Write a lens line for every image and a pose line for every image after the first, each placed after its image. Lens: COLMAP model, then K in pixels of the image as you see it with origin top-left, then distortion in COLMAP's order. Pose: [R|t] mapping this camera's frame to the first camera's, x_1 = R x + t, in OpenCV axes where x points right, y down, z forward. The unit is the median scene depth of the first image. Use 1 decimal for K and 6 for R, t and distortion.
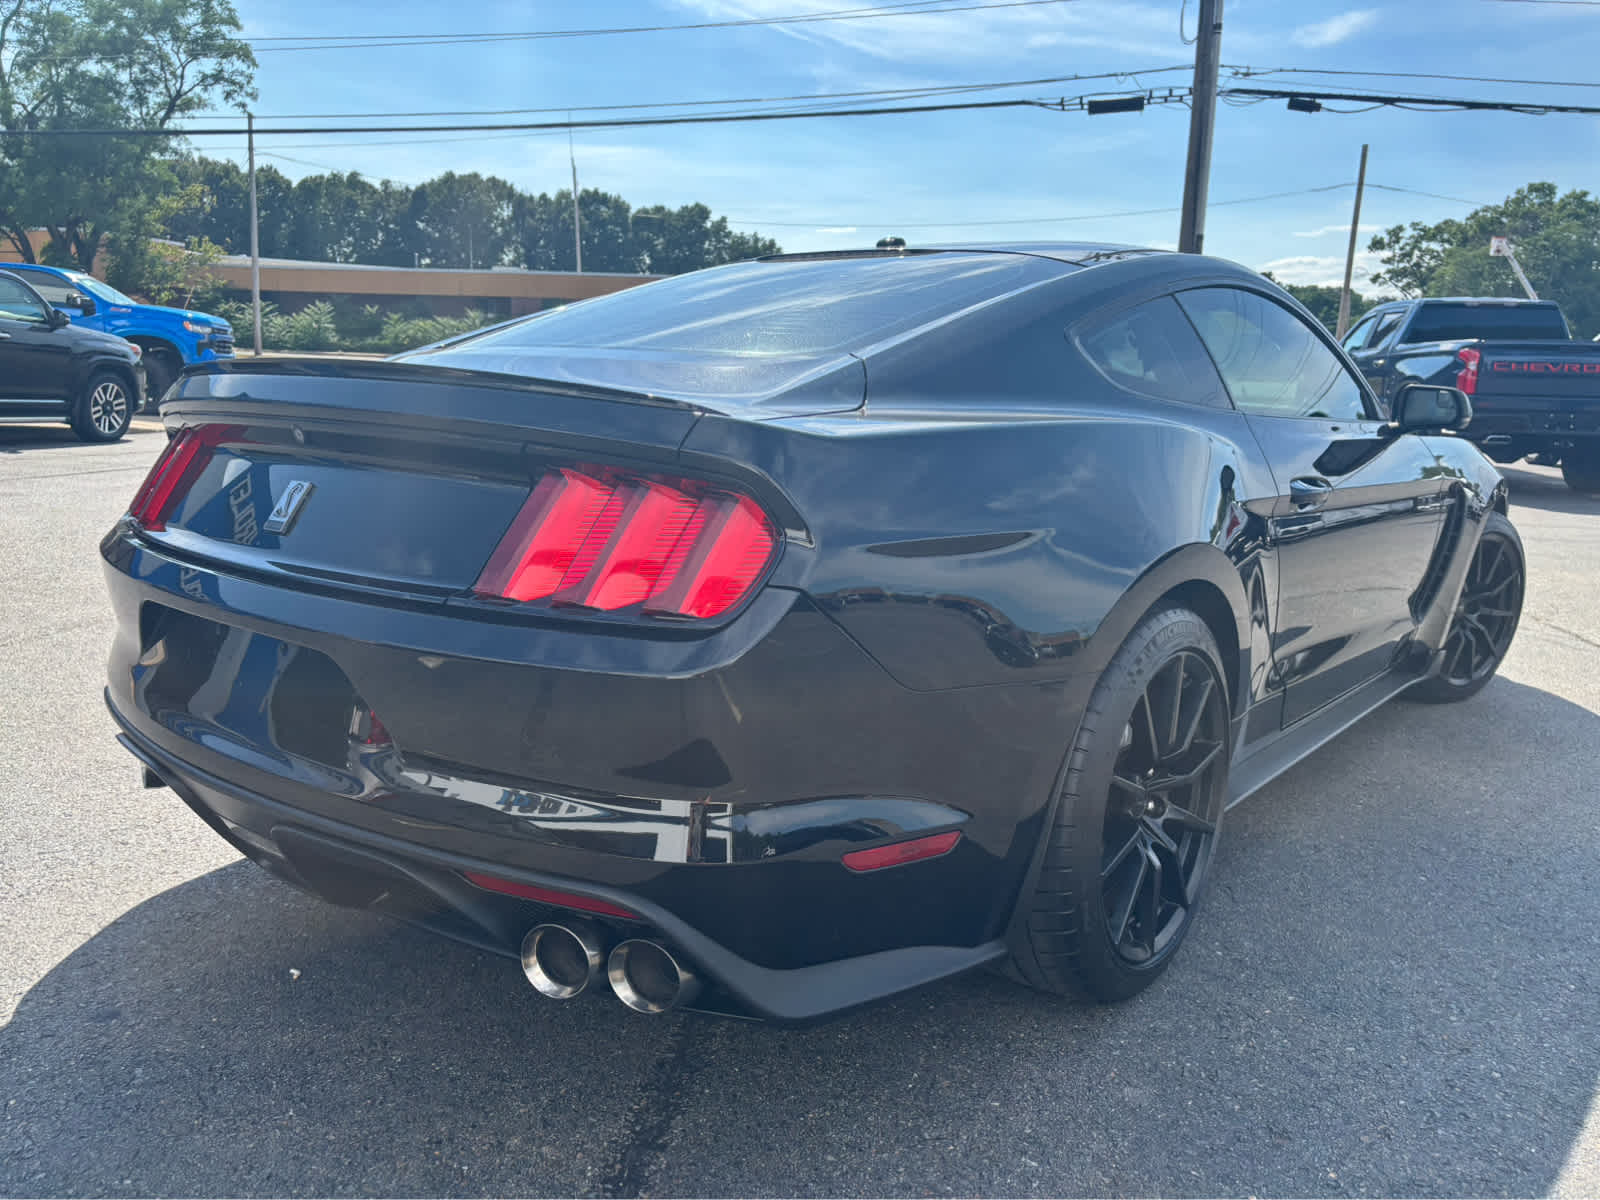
lens RADIAL K [[1214.9, 0, 800.0], [0, 1214.9, 600.0], [0, 0, 1]] dist [0.096561, -0.109981]
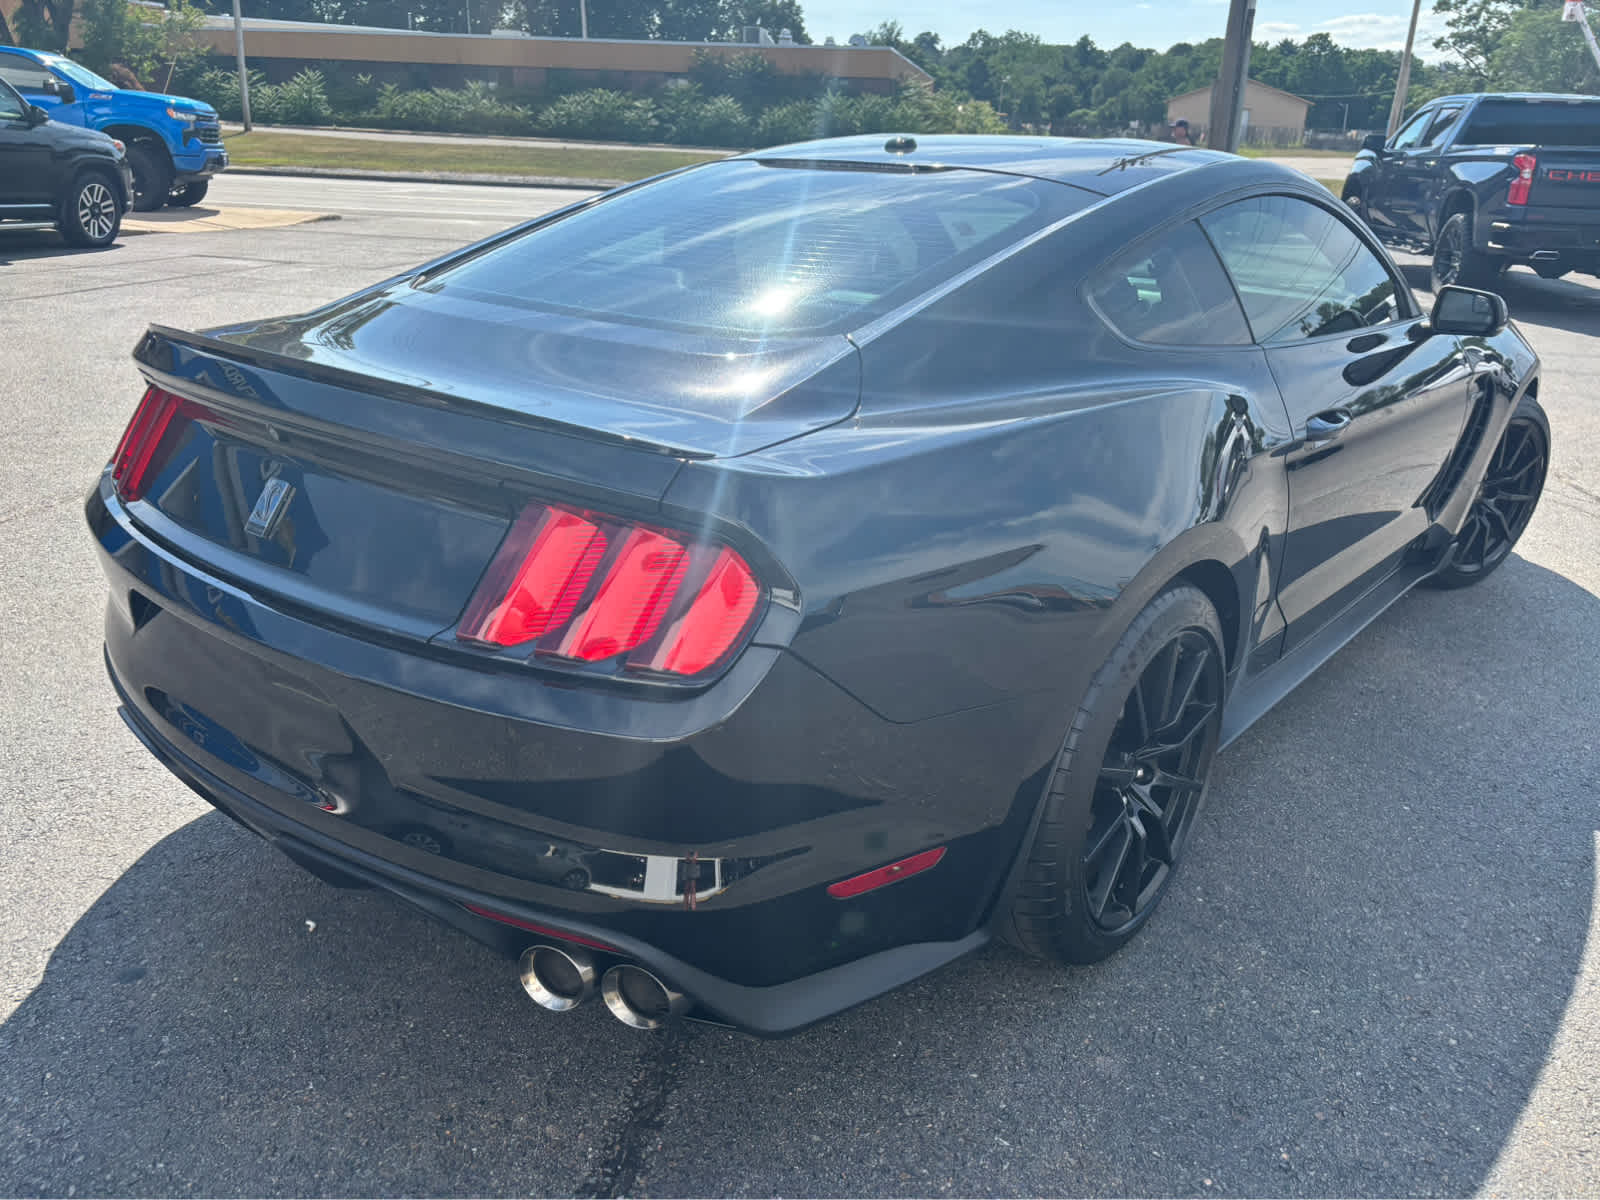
lens RADIAL K [[1216.8, 0, 809.7], [0, 1216.8, 603.8], [0, 0, 1]] dist [0.096771, -0.110244]
pose [[0.999944, 0.008665, -0.006052, 0.015091], [-0.007486, 0.984859, 0.173197, -0.130679], [0.007461, -0.173142, 0.984869, 0.017470]]
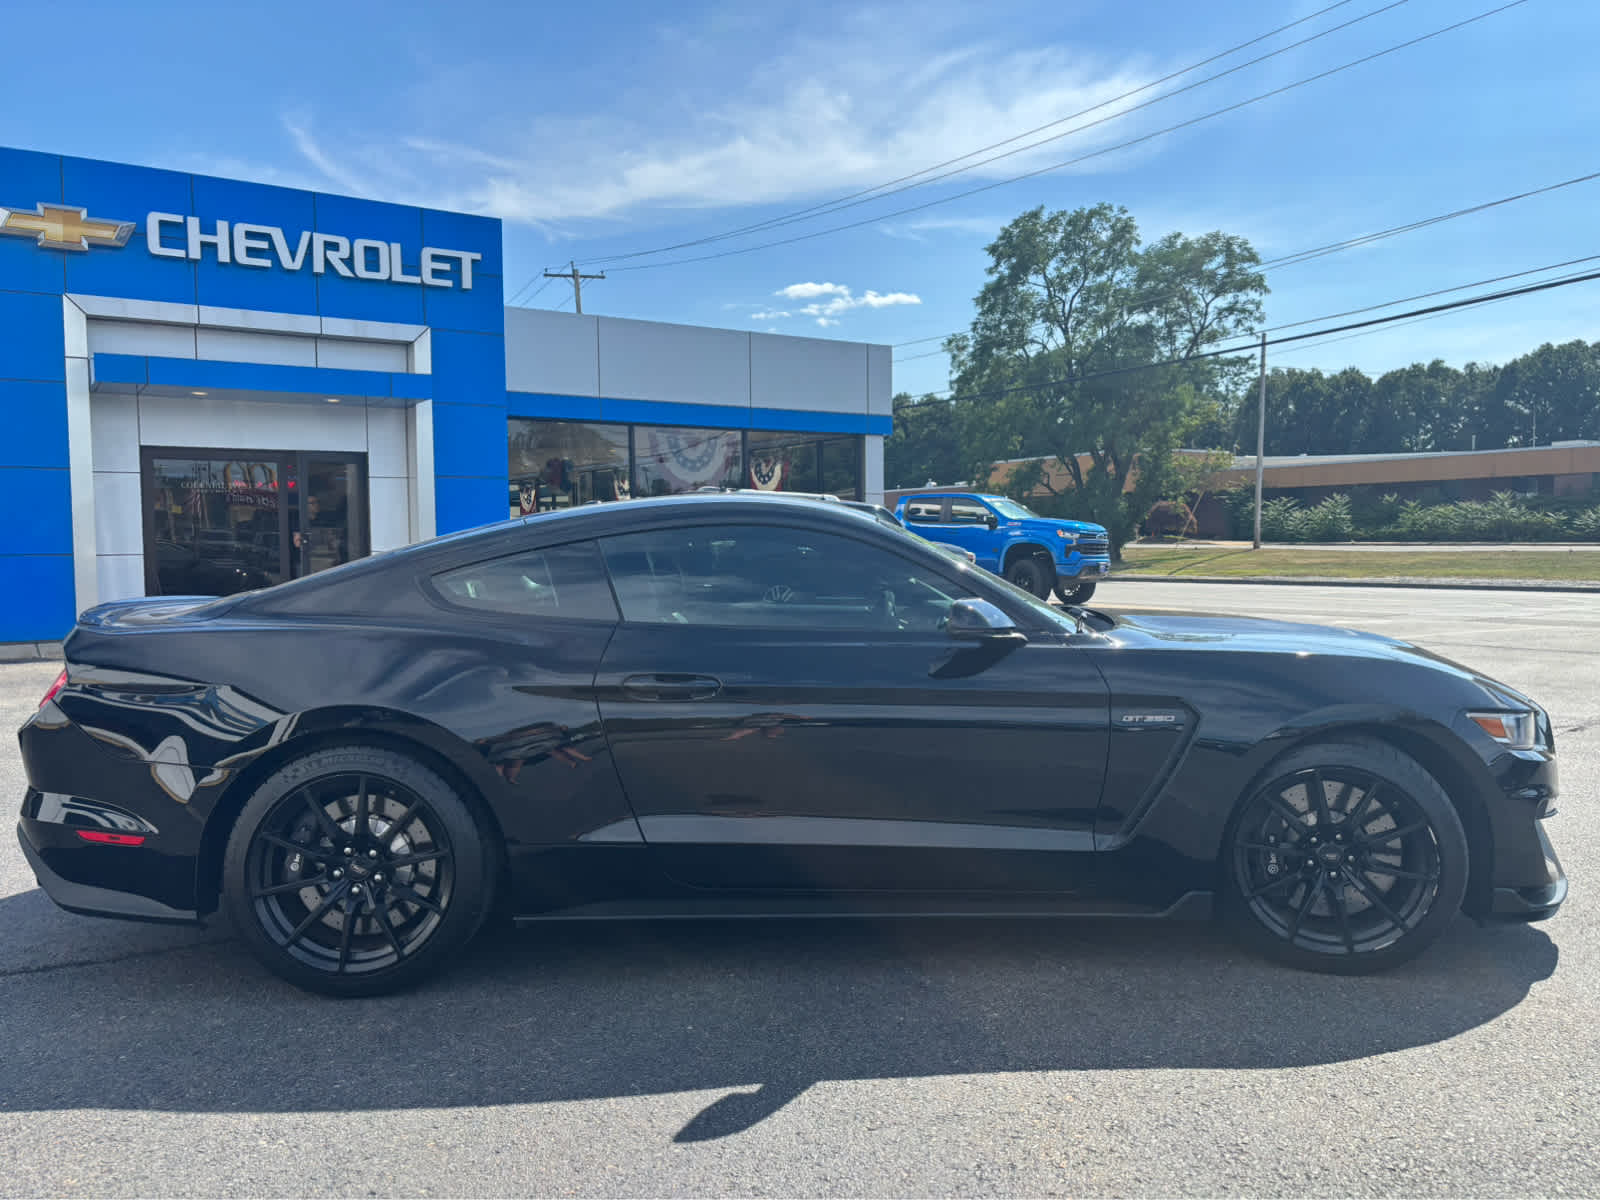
lens RADIAL K [[1214.9, 0, 800.0], [0, 1214.9, 600.0], [0, 0, 1]] dist [0.096561, -0.109981]
pose [[0.650947, 0.004881, -0.759107, 1.548929], [-0.118172, 0.988440, -0.094979, -0.084739], [0.749869, 0.151532, 0.643999, 0.303022]]
